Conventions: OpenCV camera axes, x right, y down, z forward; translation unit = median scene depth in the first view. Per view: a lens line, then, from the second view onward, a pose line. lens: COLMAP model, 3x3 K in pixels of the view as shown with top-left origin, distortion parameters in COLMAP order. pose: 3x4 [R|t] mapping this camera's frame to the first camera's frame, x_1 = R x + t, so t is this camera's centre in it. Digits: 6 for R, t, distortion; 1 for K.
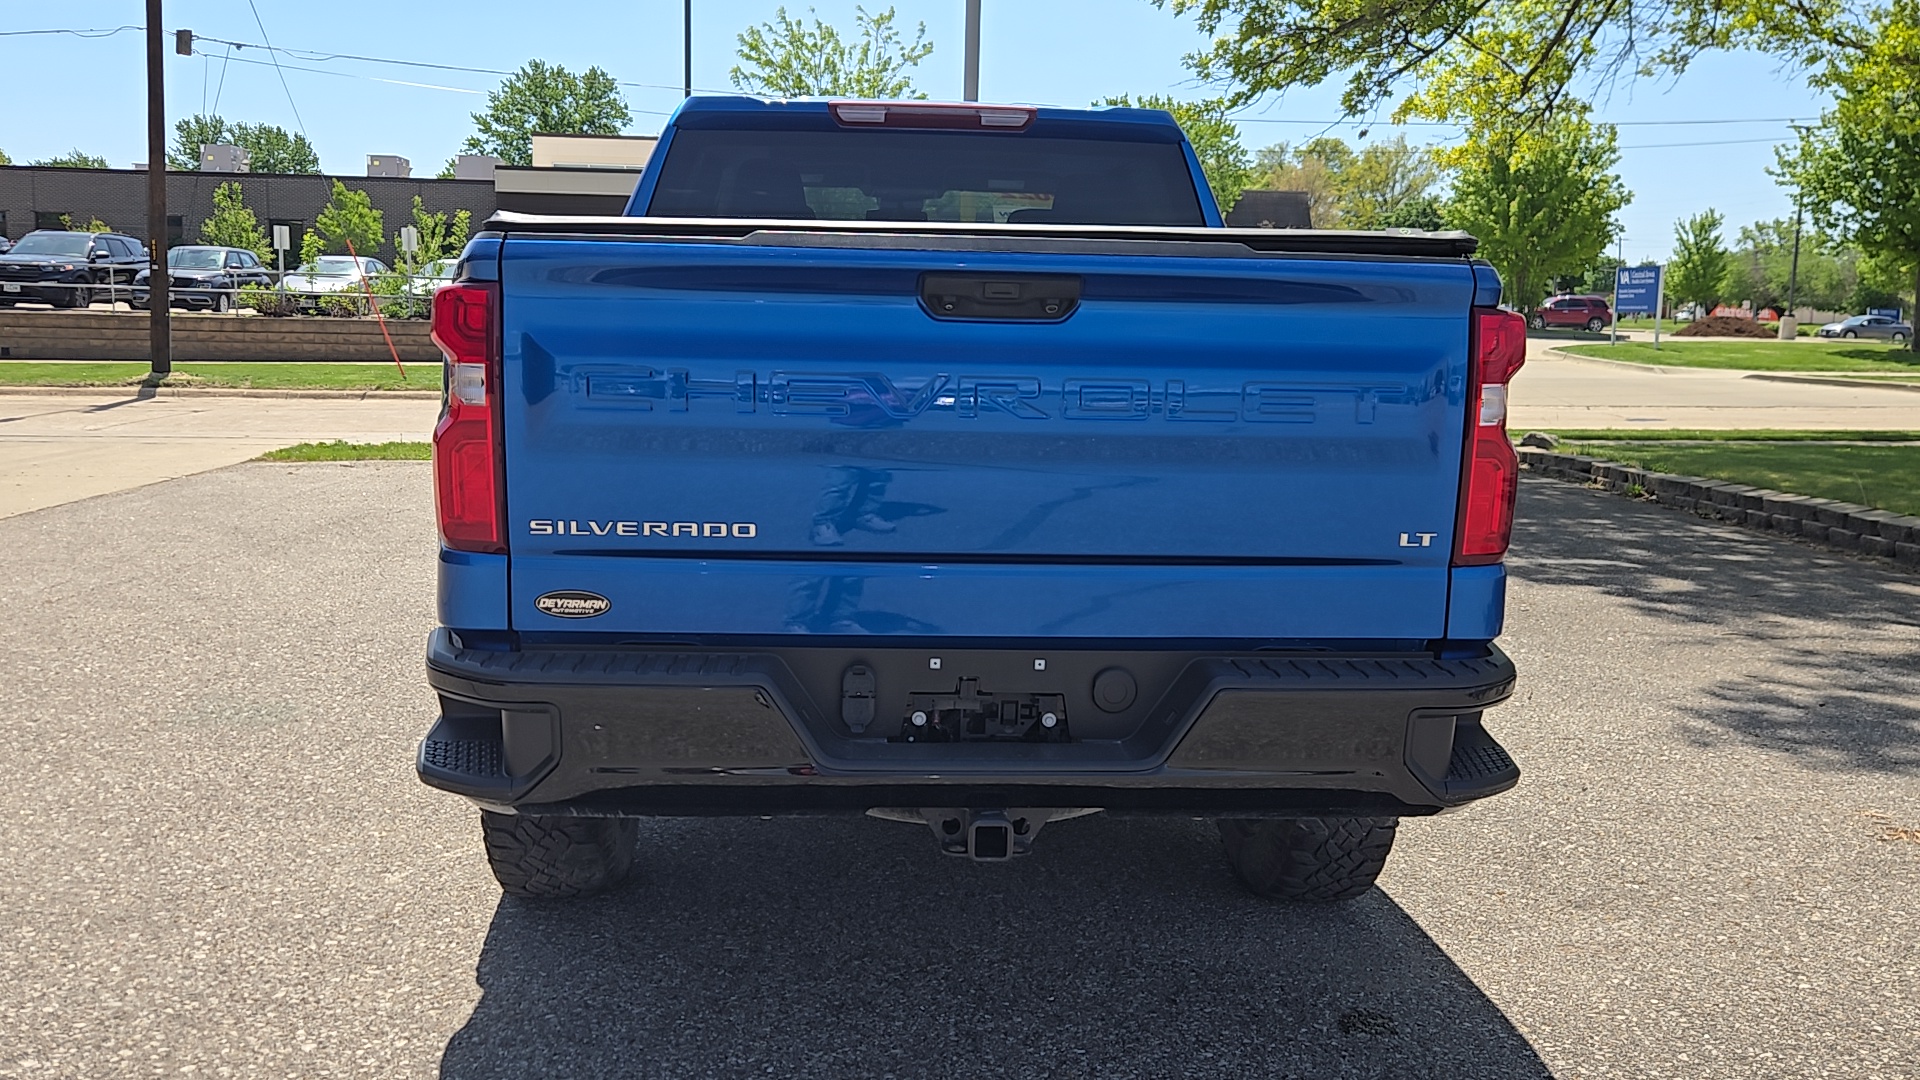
lens RADIAL K [[1622.3, 0, 945.8], [0, 1622.3, 540.5], [0, 0, 1]] dist [0.003482, -0.004510]
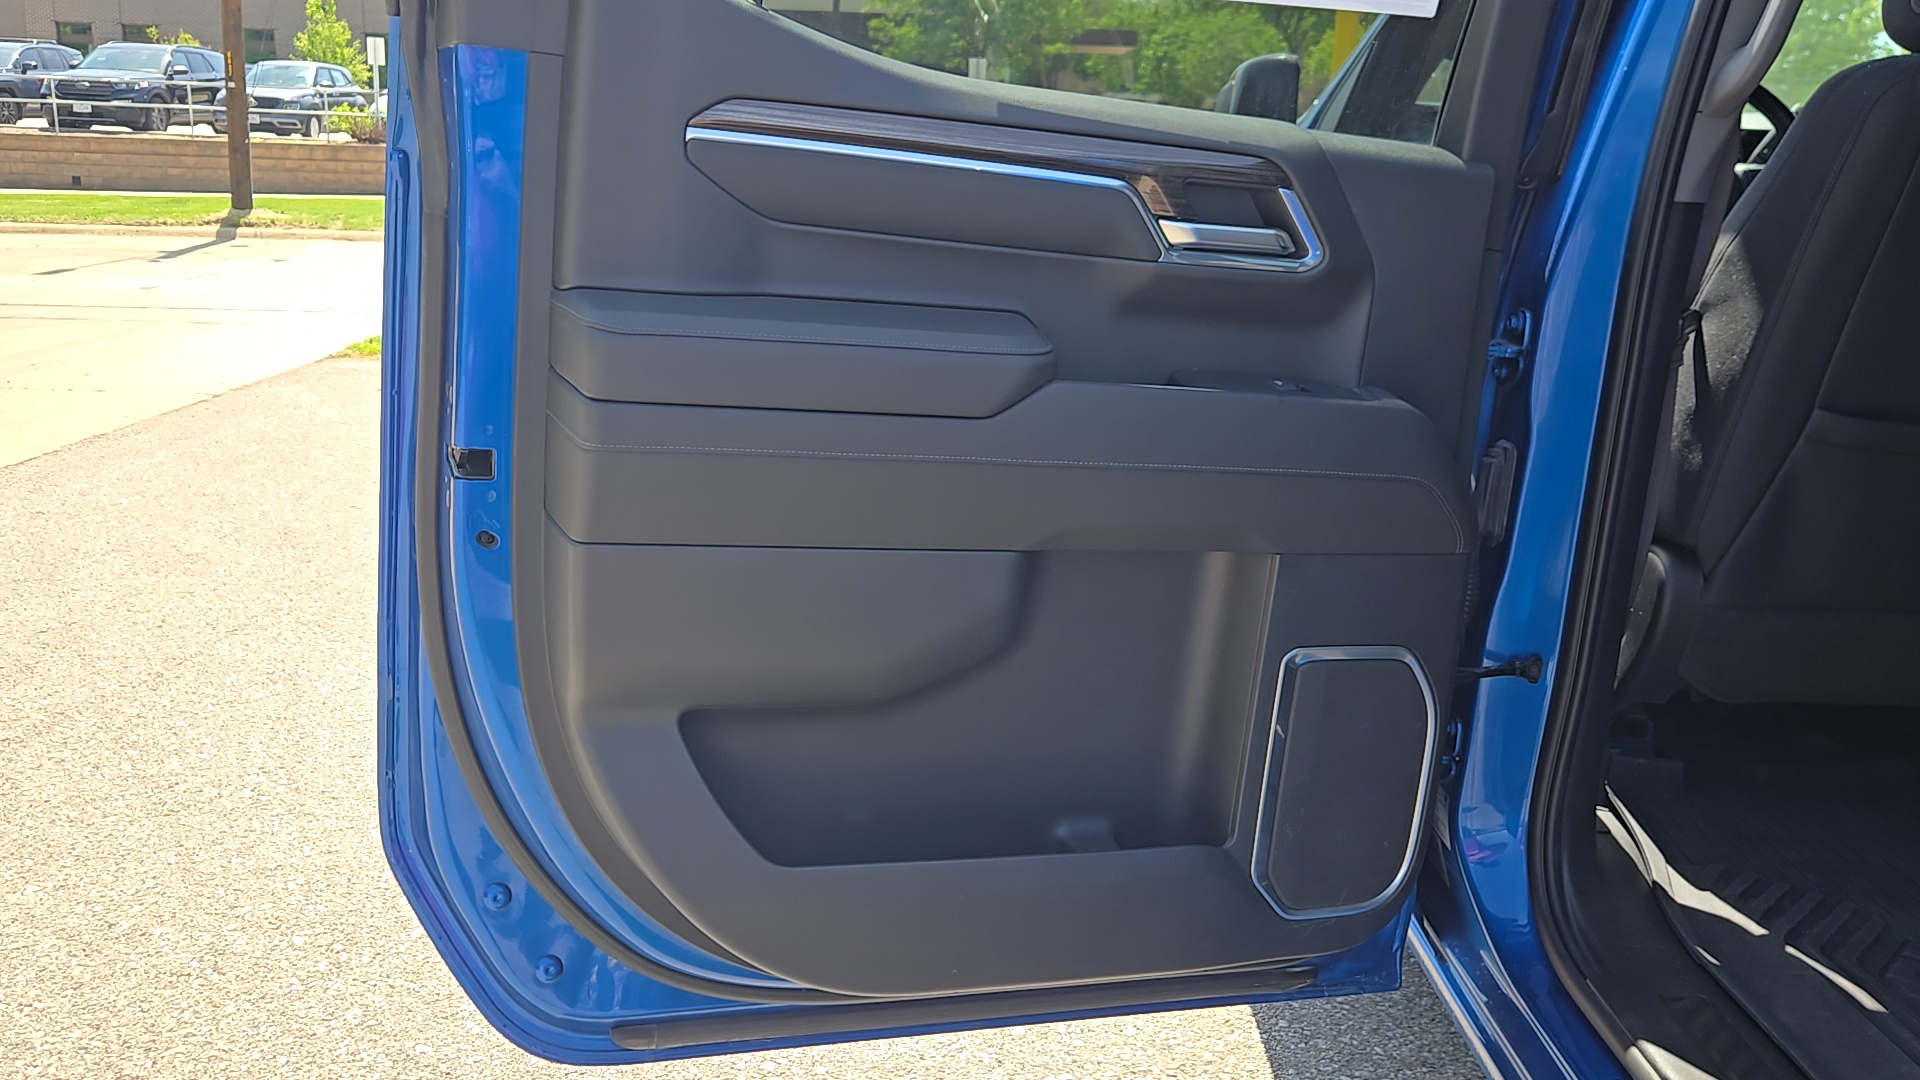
lens RADIAL K [[1622.3, 0, 945.8], [0, 1622.3, 540.5], [0, 0, 1]] dist [0.003482, -0.004510]
pose [[0.998122, 0.022037, -0.057158, -0.045889], [-0.016001, 0.994449, 0.103992, -0.019887], [0.059132, -0.102882, 0.992934, 0.119910]]
